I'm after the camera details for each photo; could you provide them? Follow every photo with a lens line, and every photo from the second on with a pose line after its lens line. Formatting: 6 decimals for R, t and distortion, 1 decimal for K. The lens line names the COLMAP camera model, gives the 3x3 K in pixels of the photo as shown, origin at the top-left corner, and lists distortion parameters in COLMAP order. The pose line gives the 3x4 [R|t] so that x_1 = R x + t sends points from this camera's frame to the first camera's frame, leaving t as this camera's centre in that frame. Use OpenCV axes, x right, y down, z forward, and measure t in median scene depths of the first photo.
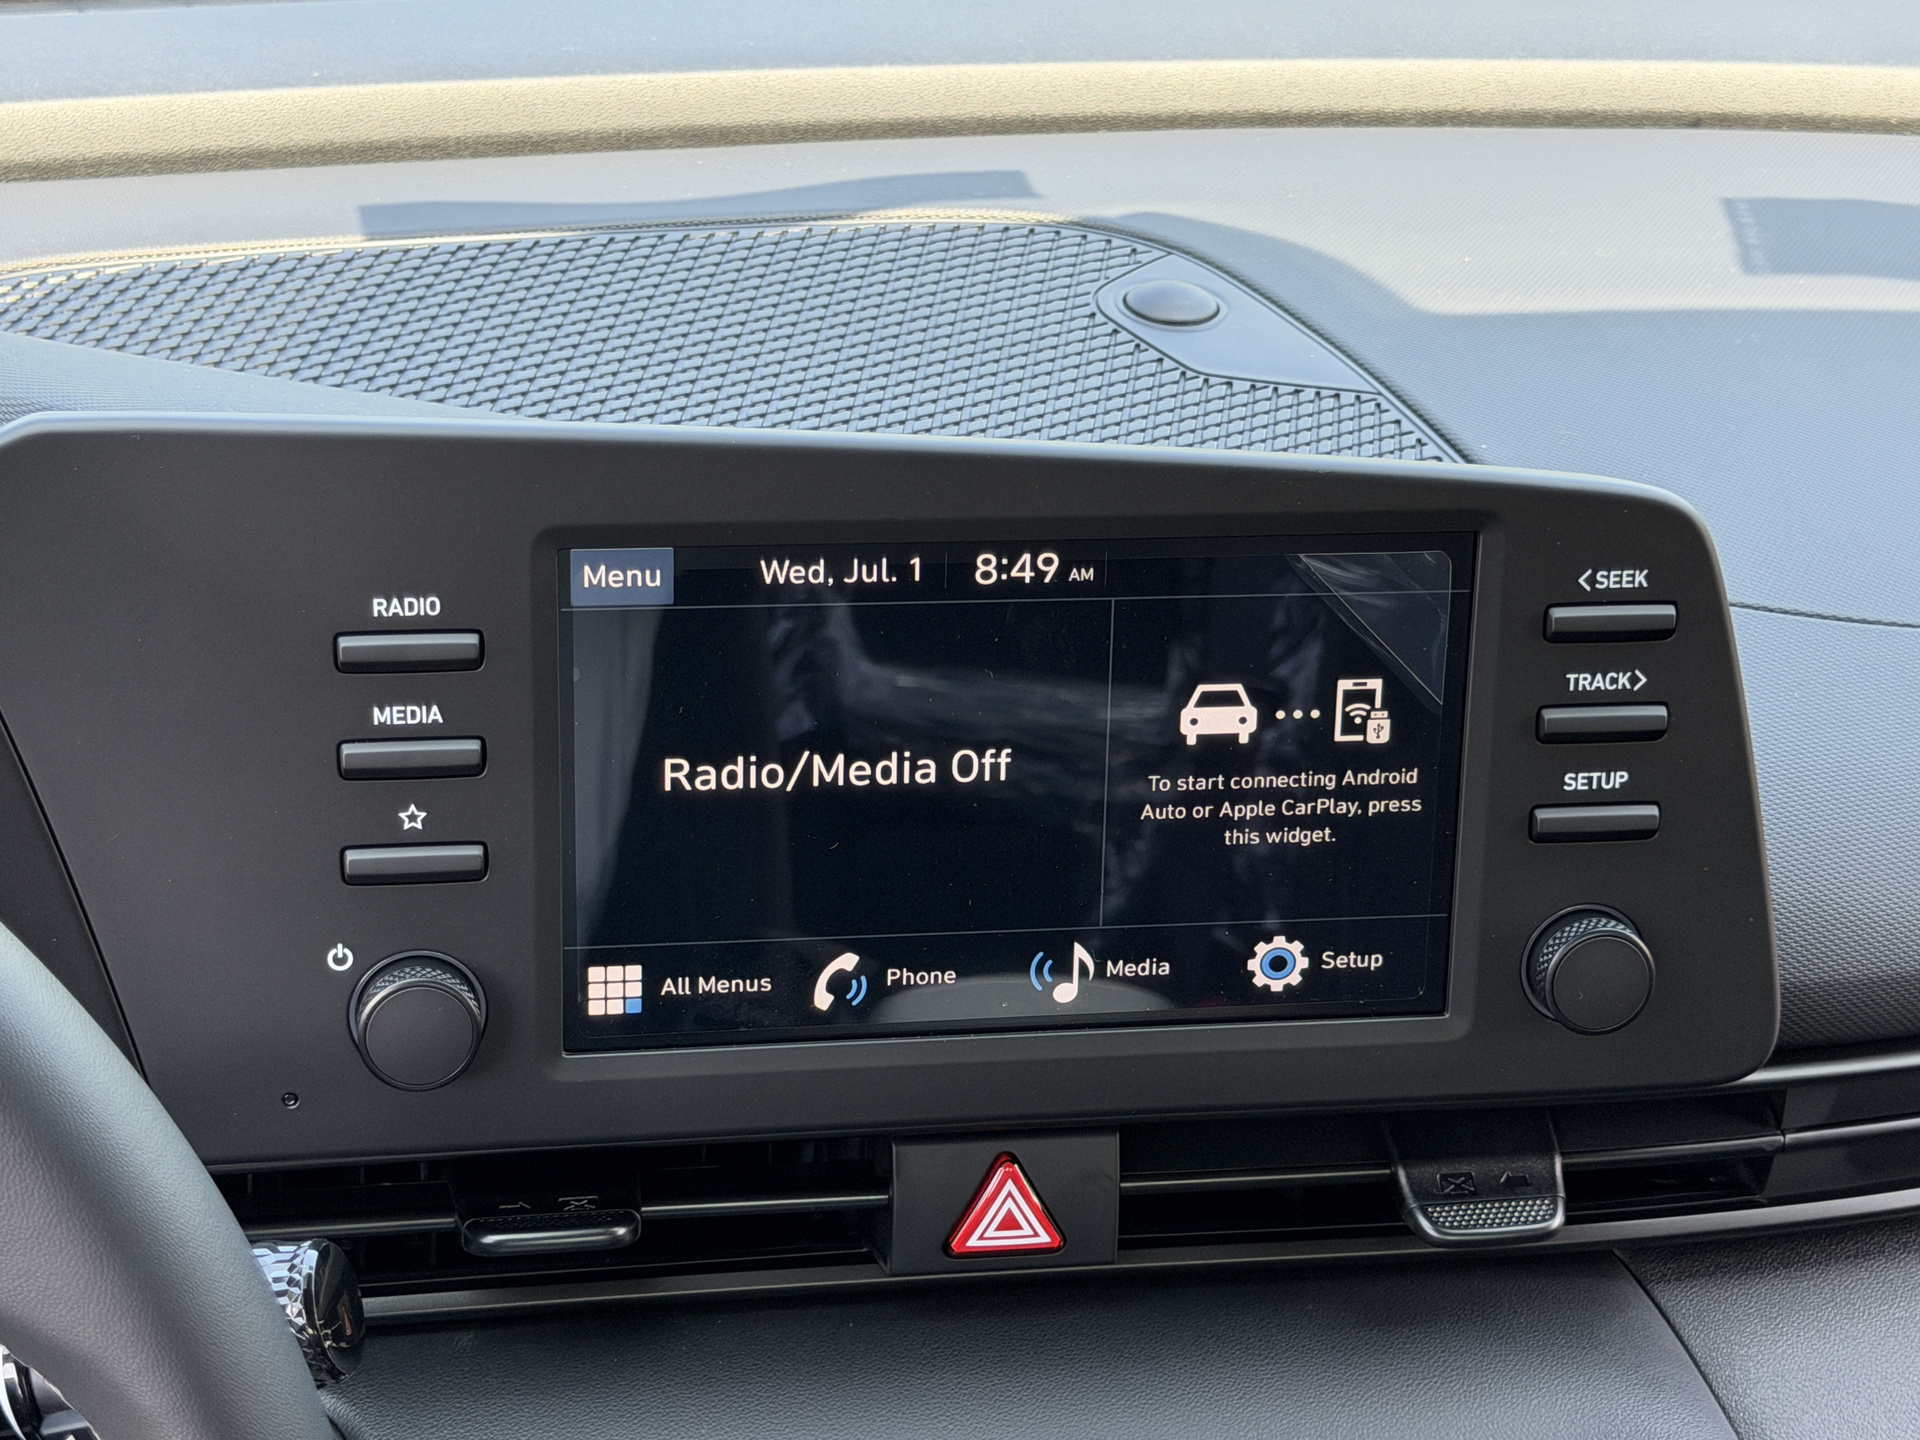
lens RADIAL K [[3430.8, 0, 969.9], [0, 3430.8, 719.0], [0, 0, 1]] dist [0.124209, 0.167600]
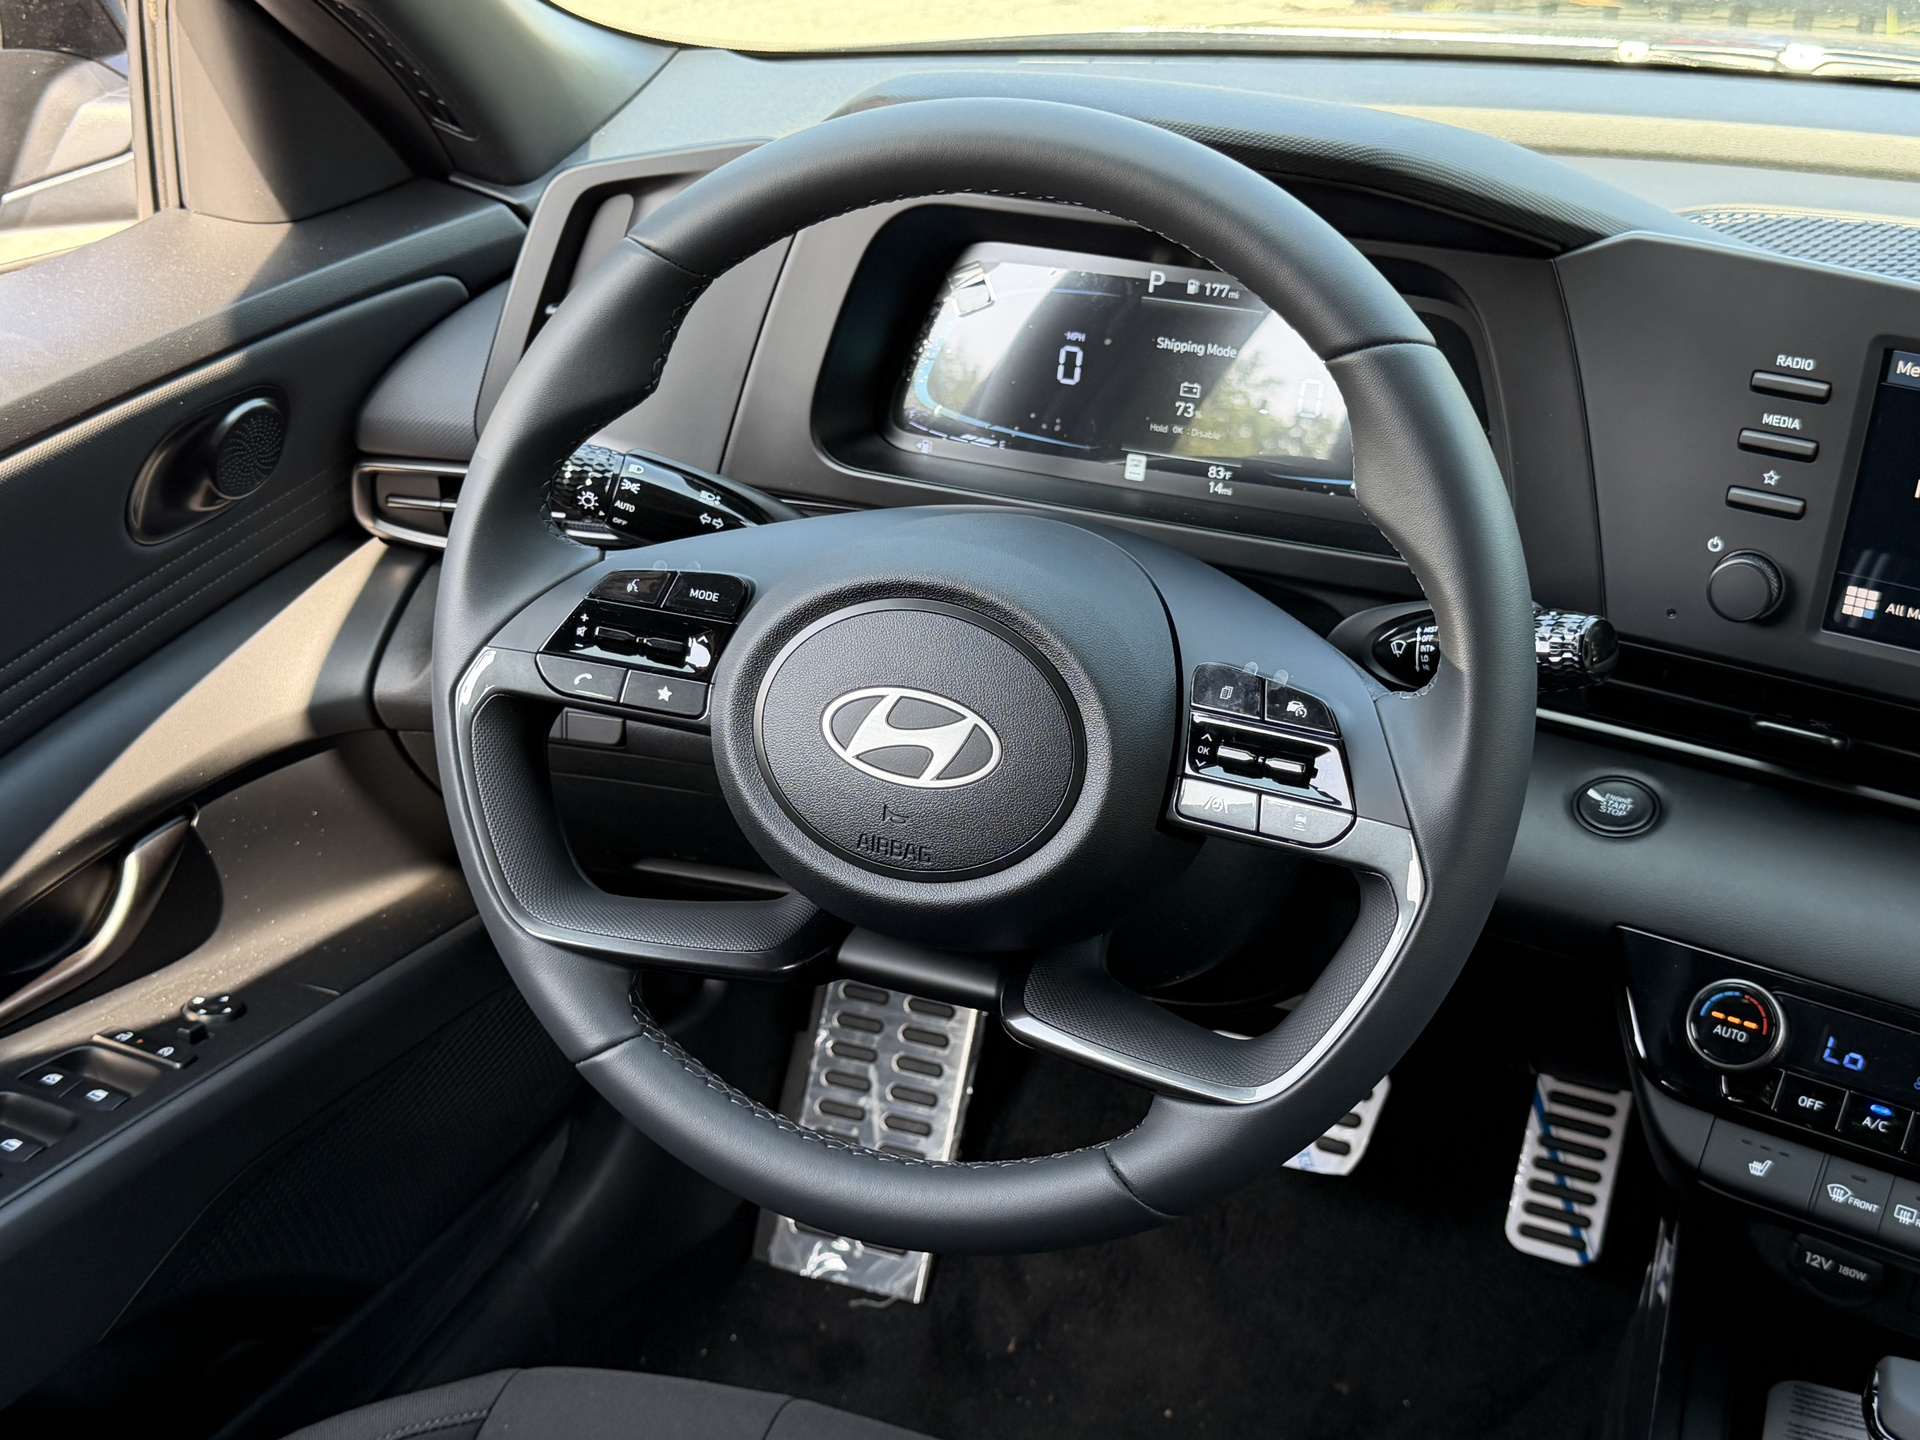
lens RADIAL K [[2429.6, 0, 966.1], [0, 2429.6, 750.4], [0, 0, 1]] dist [0.179575, -0.458992]
pose [[0.748199, 0.270627, -0.605771, 0.344207], [-0.261875, 0.959357, 0.105144, 0.136345], [0.609606, 0.079968, 0.788661, -0.302344]]
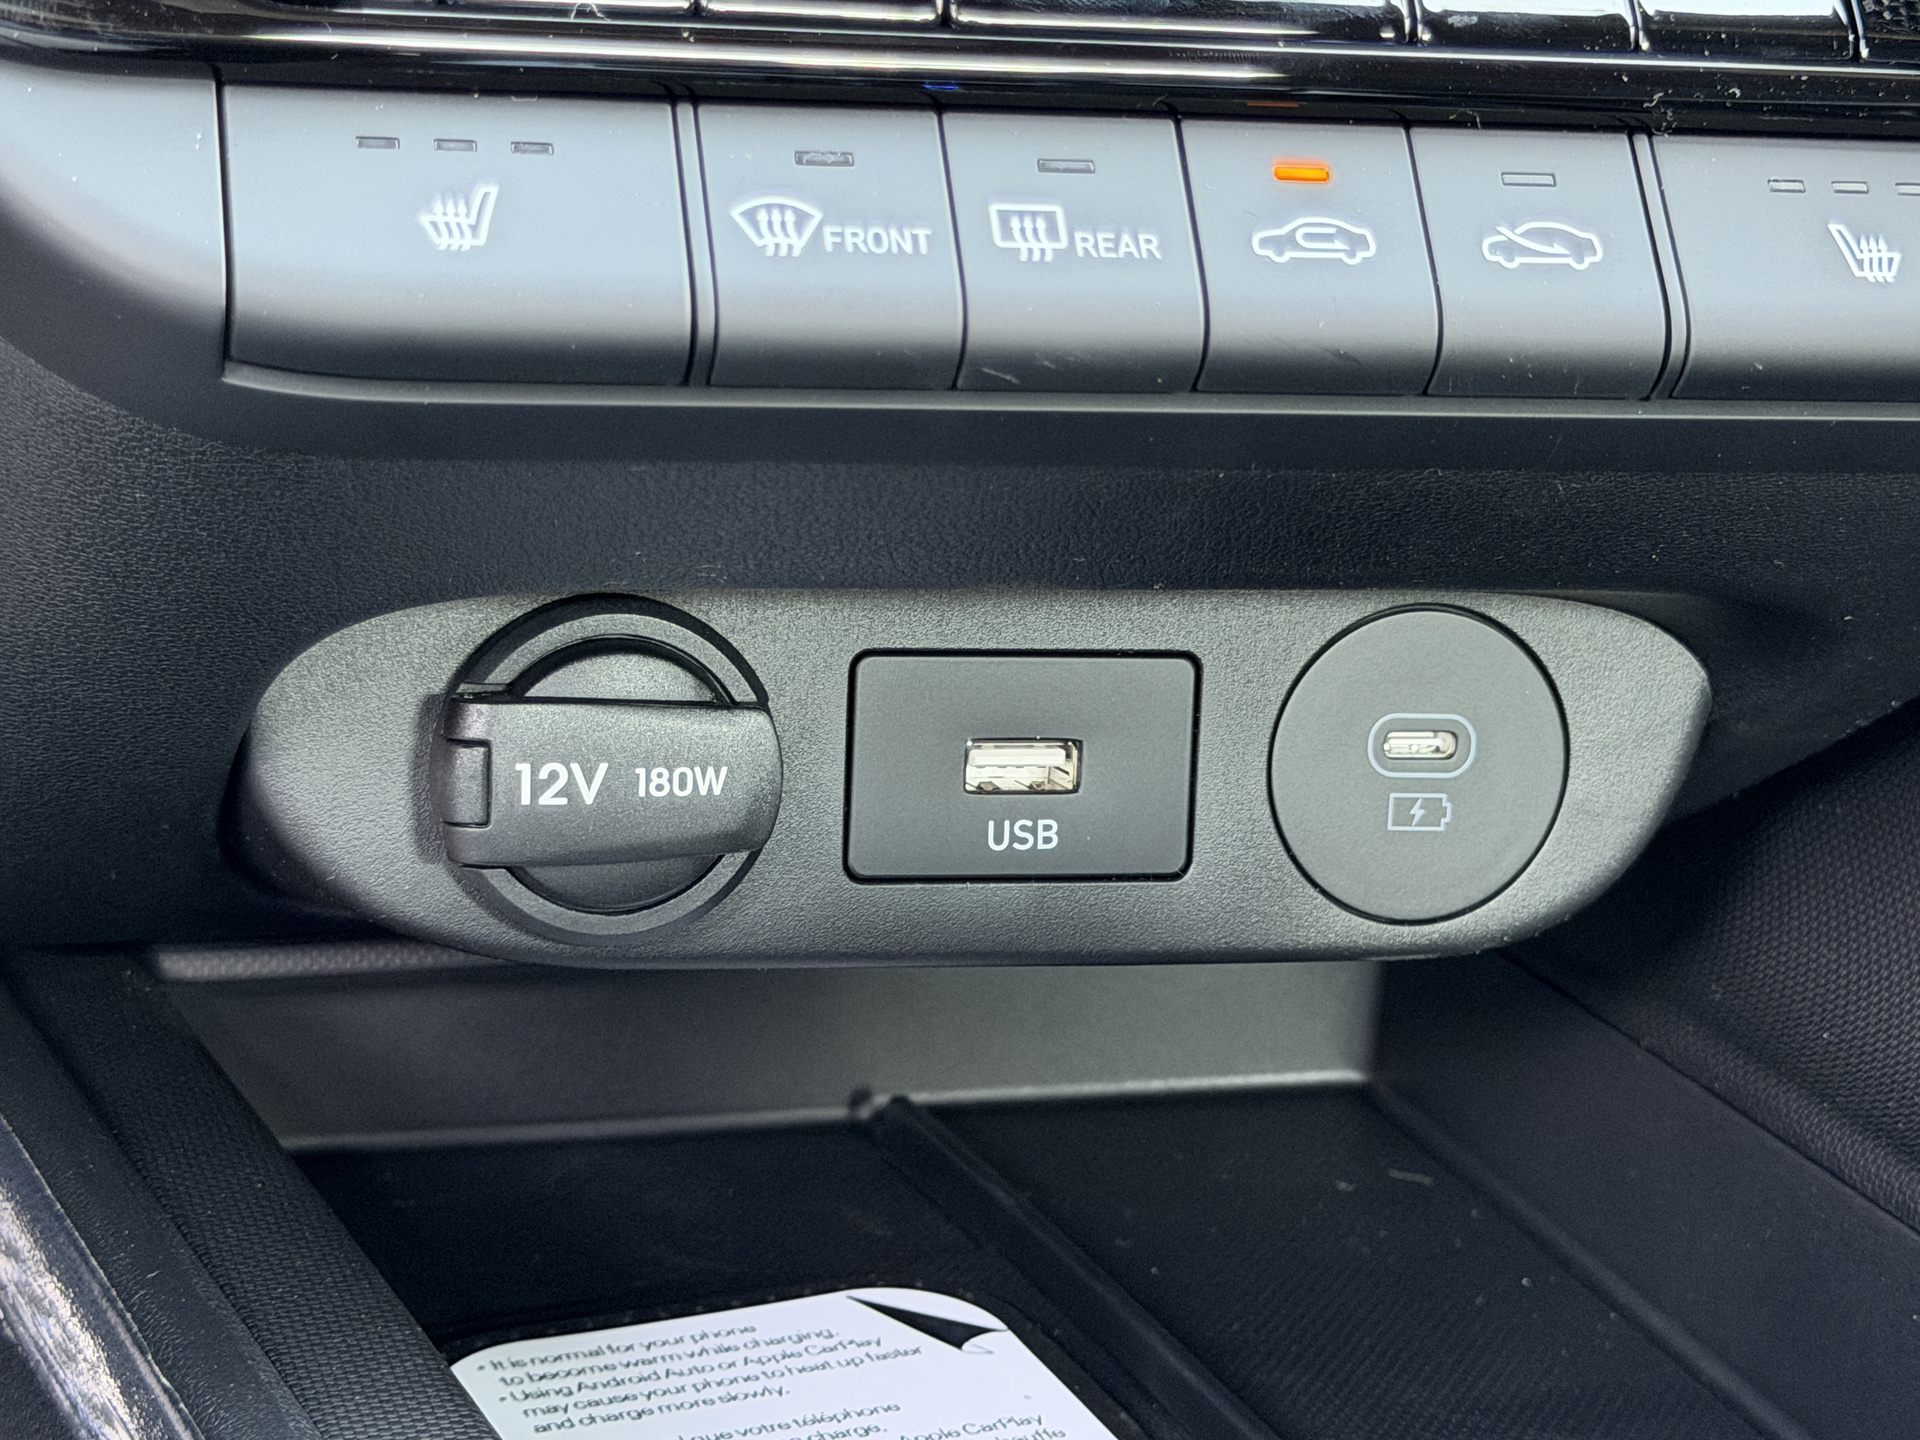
lens RADIAL K [[3865.1, 0, 975.1], [0, 3865.1, 715.5], [0, 0, 1]] dist [0.096410, 0.357128]
pose [[0.997751, -0.005254, 0.066819, -0.031596], [0.012045, 0.994749, -0.101630, 0.478371], [-0.065934, 0.102207, 0.992576, 0.500085]]
